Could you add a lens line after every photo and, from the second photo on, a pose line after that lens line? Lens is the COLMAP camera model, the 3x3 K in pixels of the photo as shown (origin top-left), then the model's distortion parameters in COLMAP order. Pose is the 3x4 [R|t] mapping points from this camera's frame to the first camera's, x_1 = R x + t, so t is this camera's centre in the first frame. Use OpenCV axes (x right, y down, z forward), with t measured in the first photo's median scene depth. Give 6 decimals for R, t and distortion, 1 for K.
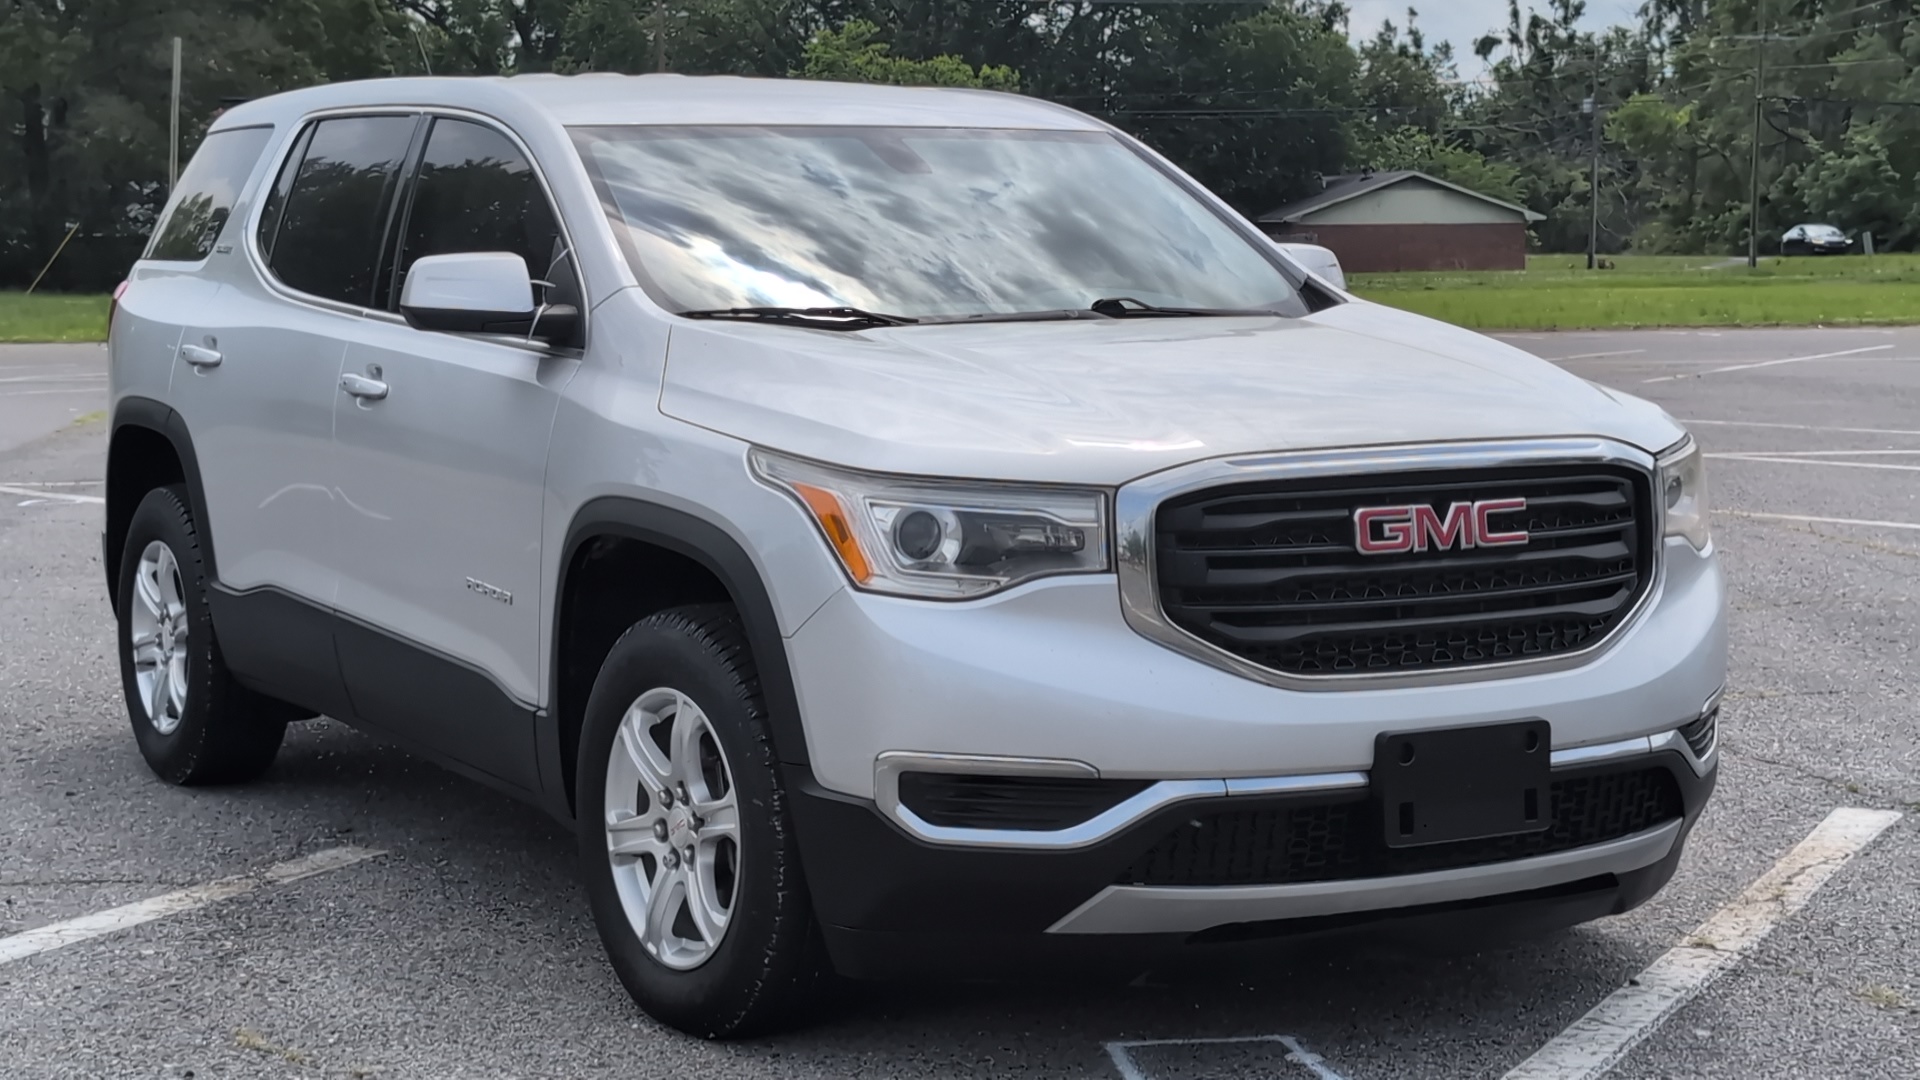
lens RADIAL K [[3153.0, 0, 960.0], [0, 3153.0, 540.0], [0, 0, 1]] dist [0.078532, -0.181629]
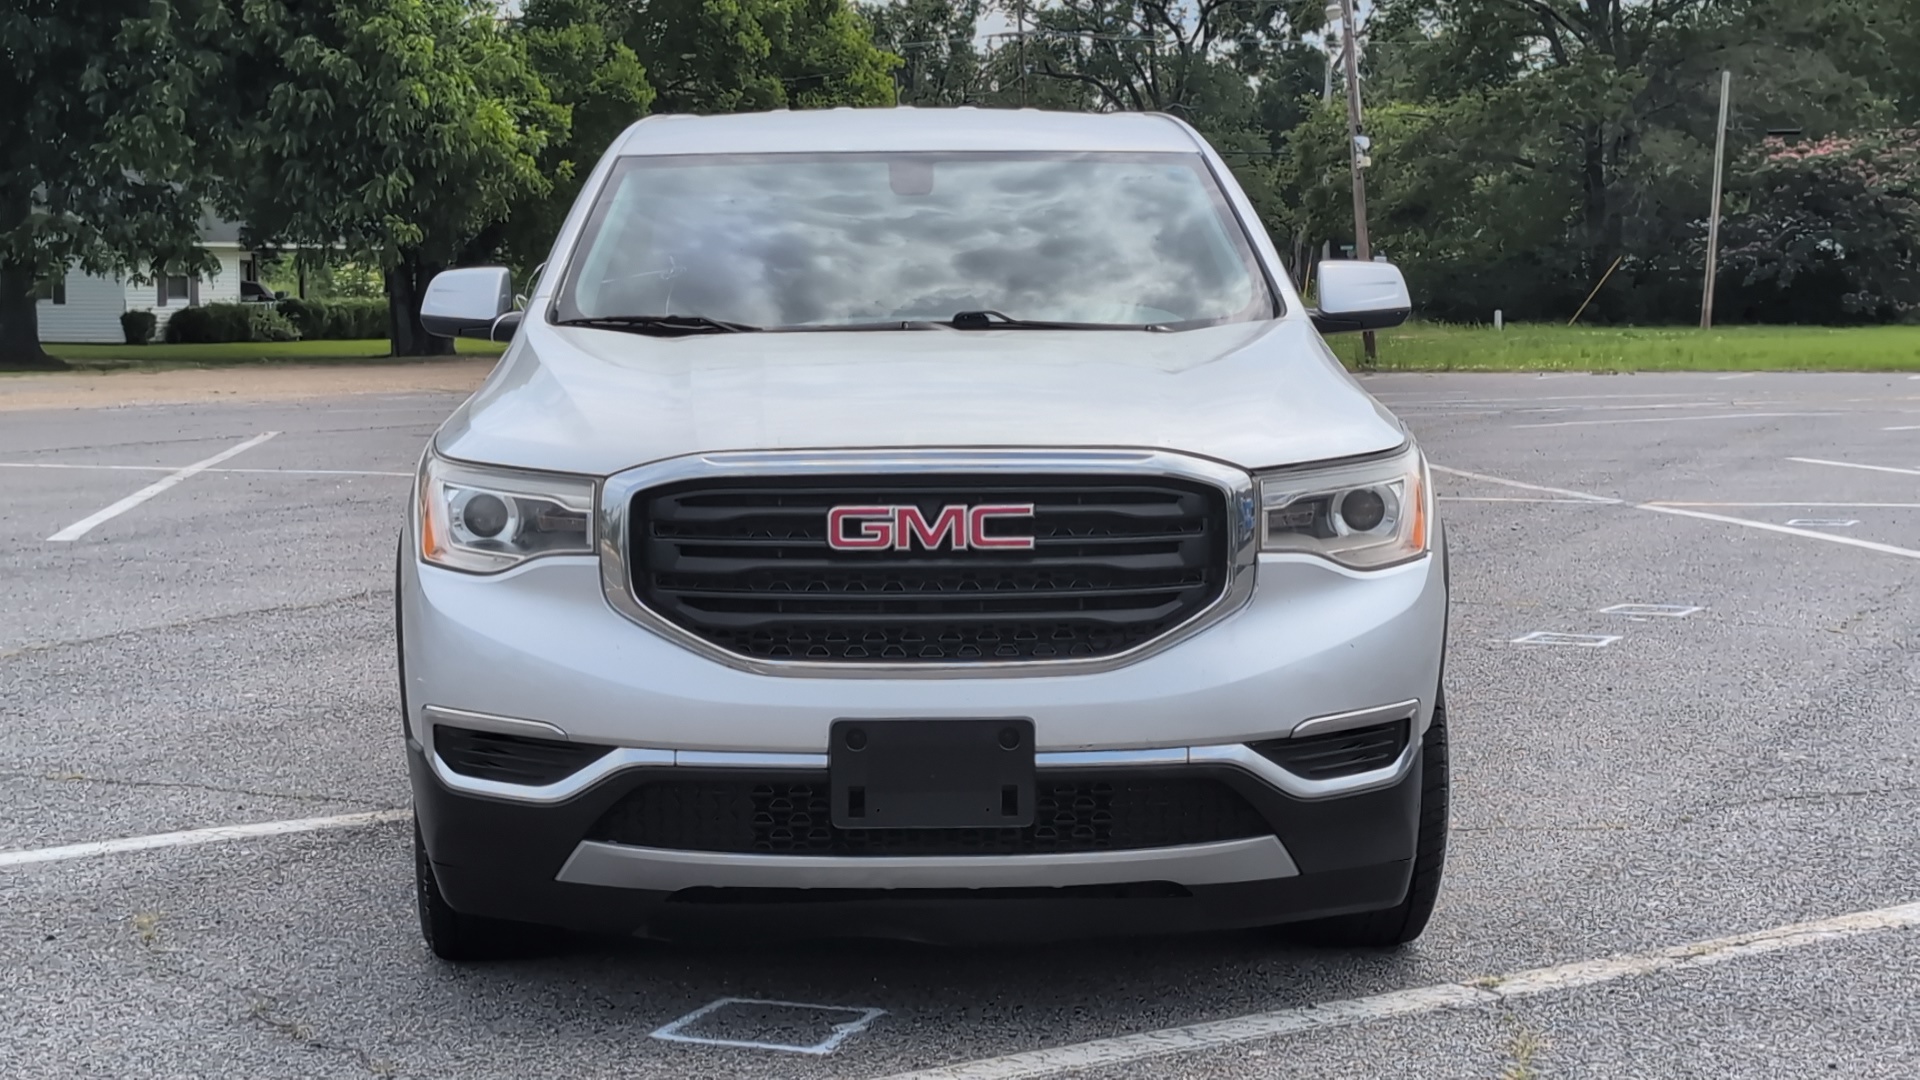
lens RADIAL K [[3153.0, 0, 960.0], [0, 3153.0, 540.0], [0, 0, 1]] dist [0.078532, -0.181629]
pose [[0.884016, 0.040611, -0.465690, 0.643561], [-0.045465, 0.998966, 0.000811, -0.001475], [0.465241, 0.020455, 0.884948, 0.083141]]
